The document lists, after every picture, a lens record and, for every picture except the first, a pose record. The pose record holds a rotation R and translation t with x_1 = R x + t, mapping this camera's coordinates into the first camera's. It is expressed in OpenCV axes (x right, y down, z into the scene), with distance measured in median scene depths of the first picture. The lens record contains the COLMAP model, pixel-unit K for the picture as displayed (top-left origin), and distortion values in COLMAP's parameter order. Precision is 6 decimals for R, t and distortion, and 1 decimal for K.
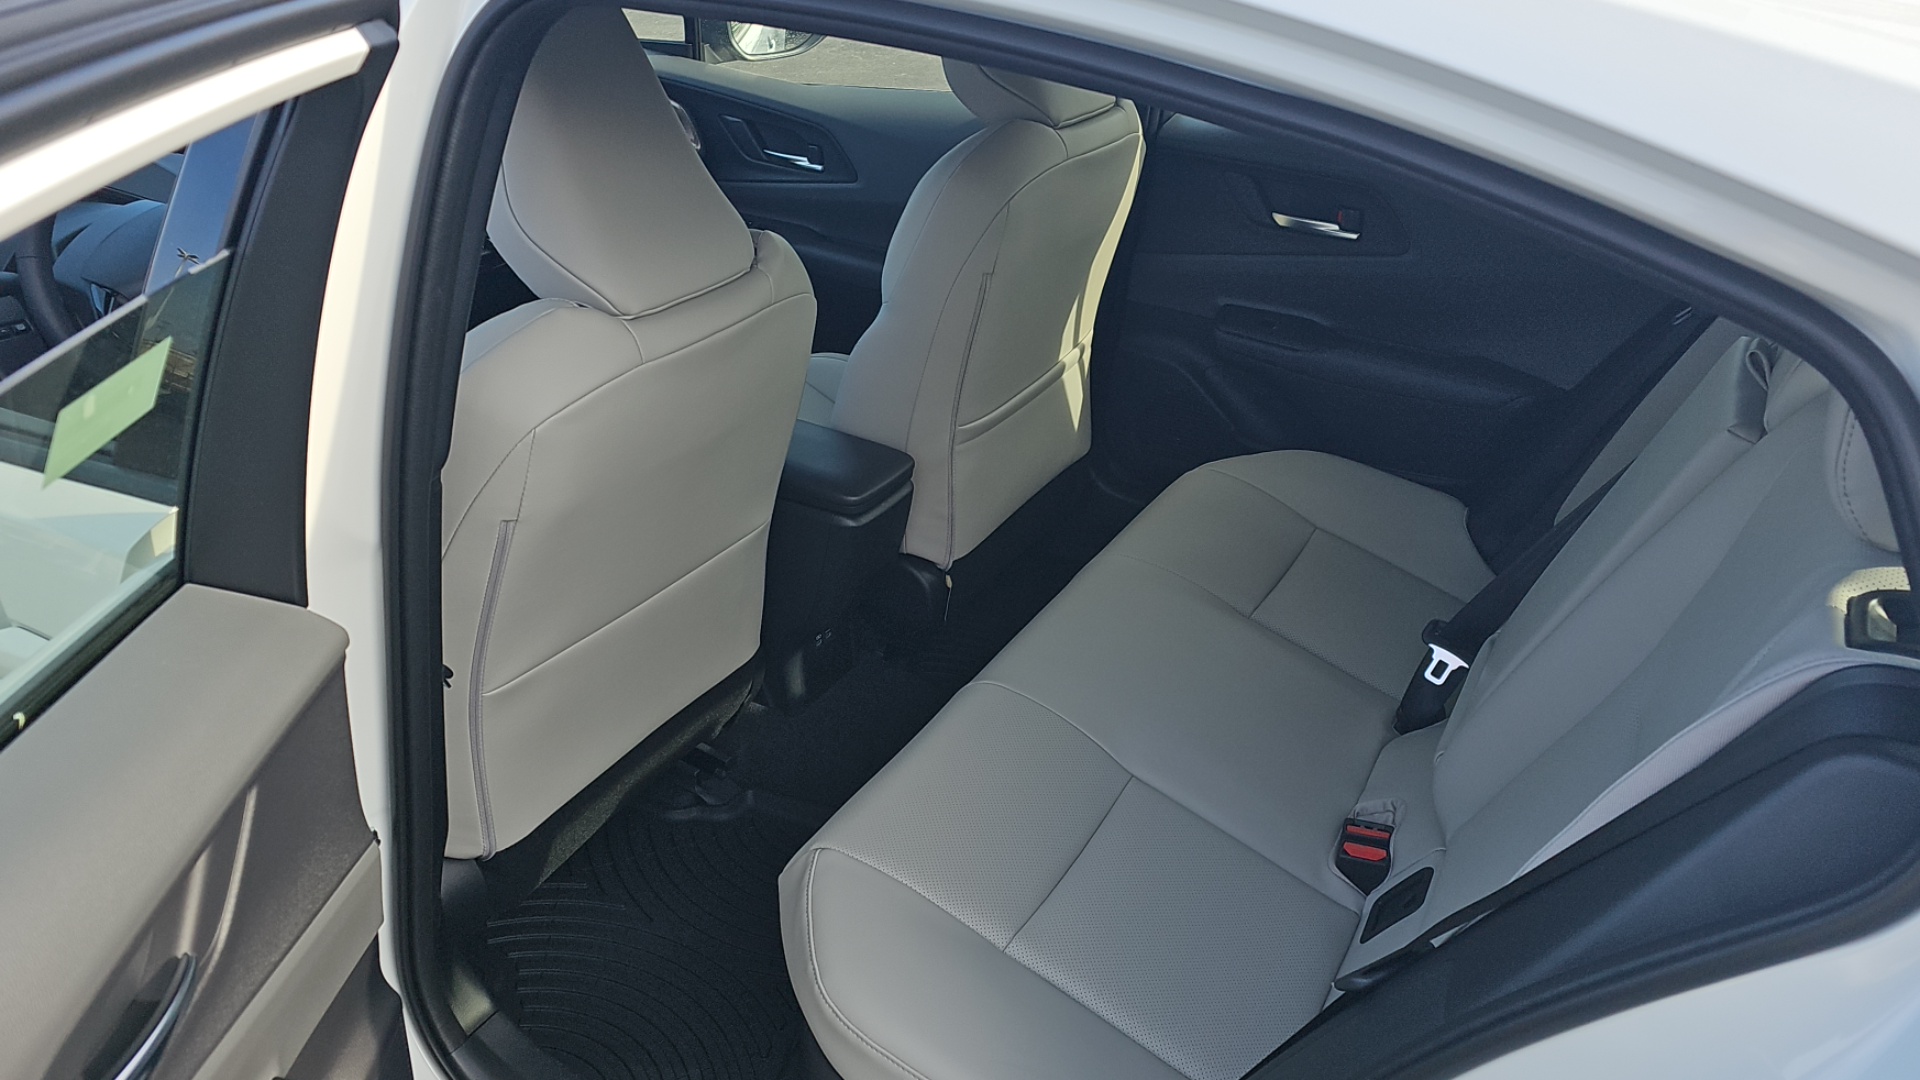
lens RADIAL K [[1370.9, 0, 950.6], [0, 1370.9, 538.1], [0, 0, 1]] dist [0.064240, -0.046064]
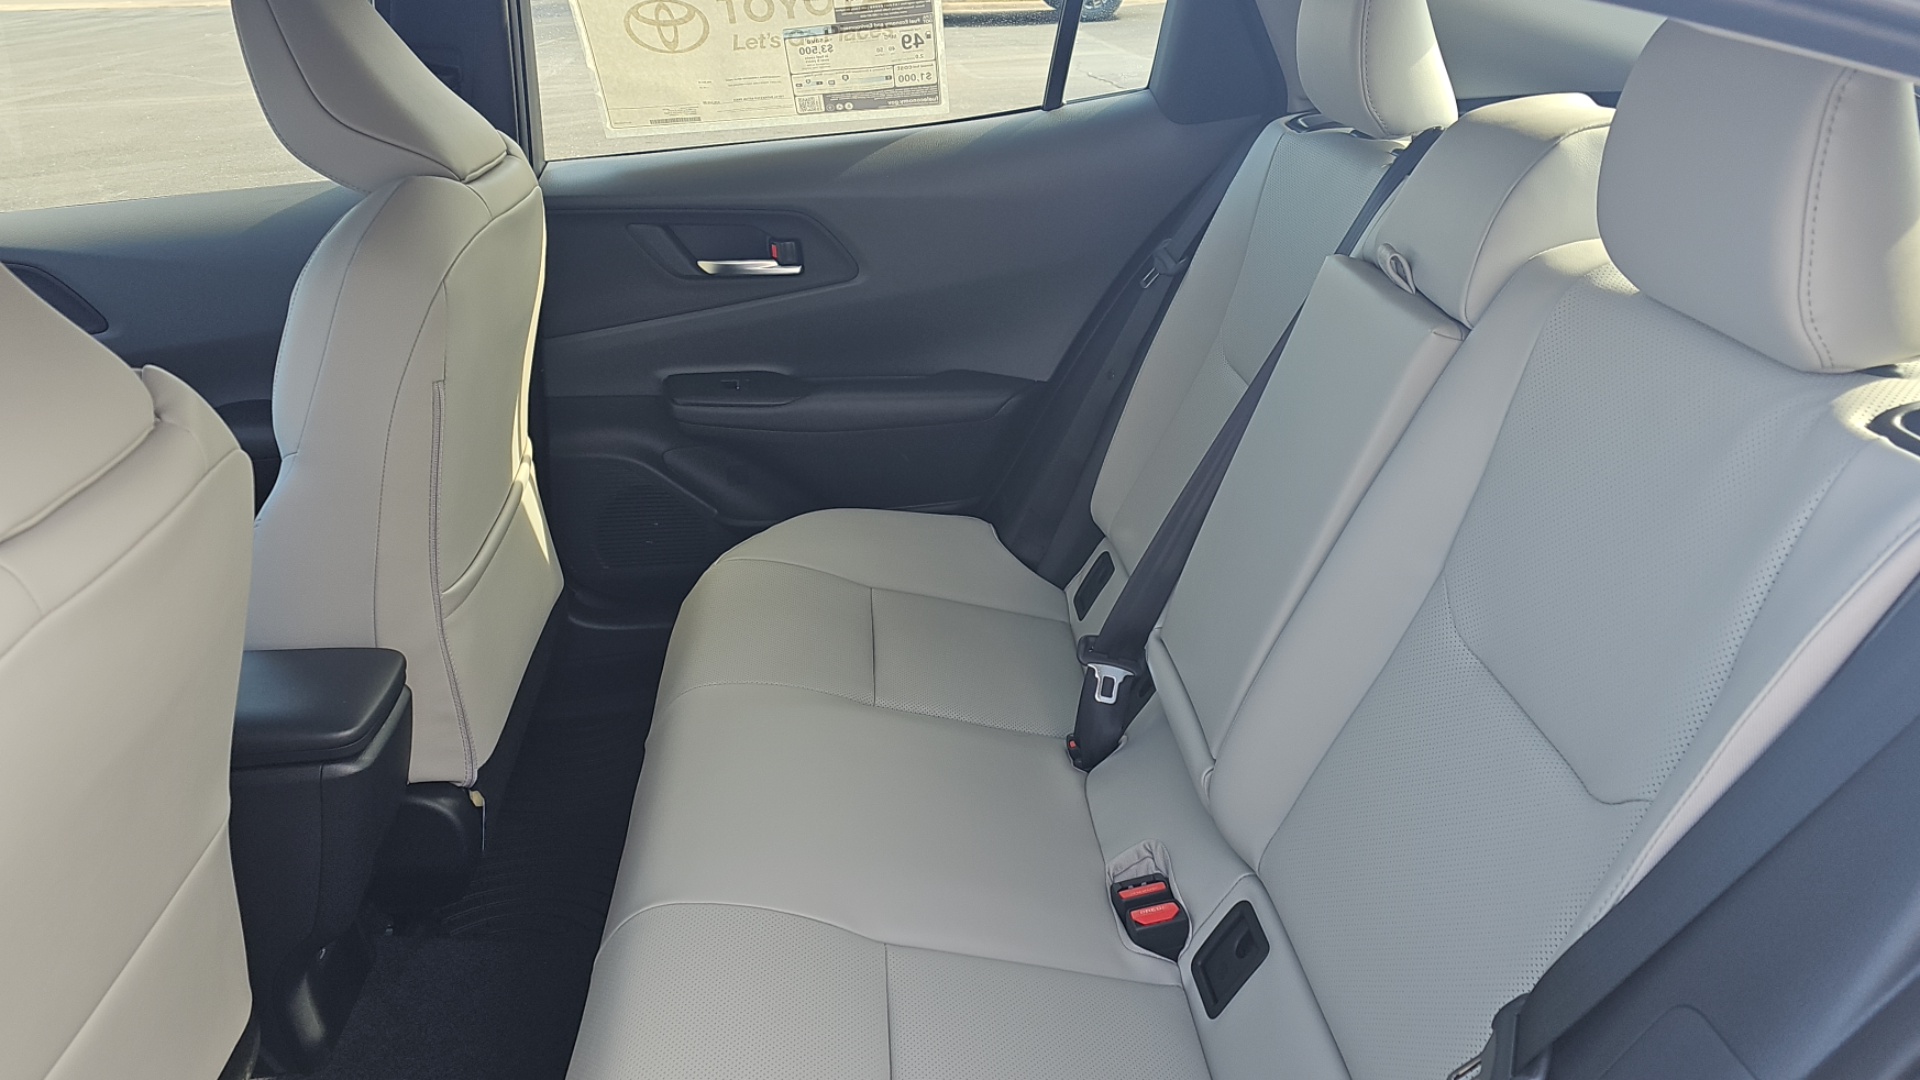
lens RADIAL K [[1370.9, 0, 979.3], [0, 1370.9, 540.3], [0, 0, 1]] dist [0.064240, -0.046064]
pose [[0.823506, -0.272846, 0.497387, -0.122357], [0.305893, 0.951936, 0.015736, -0.032758], [-0.477774, 0.139188, 0.867386, 0.221347]]
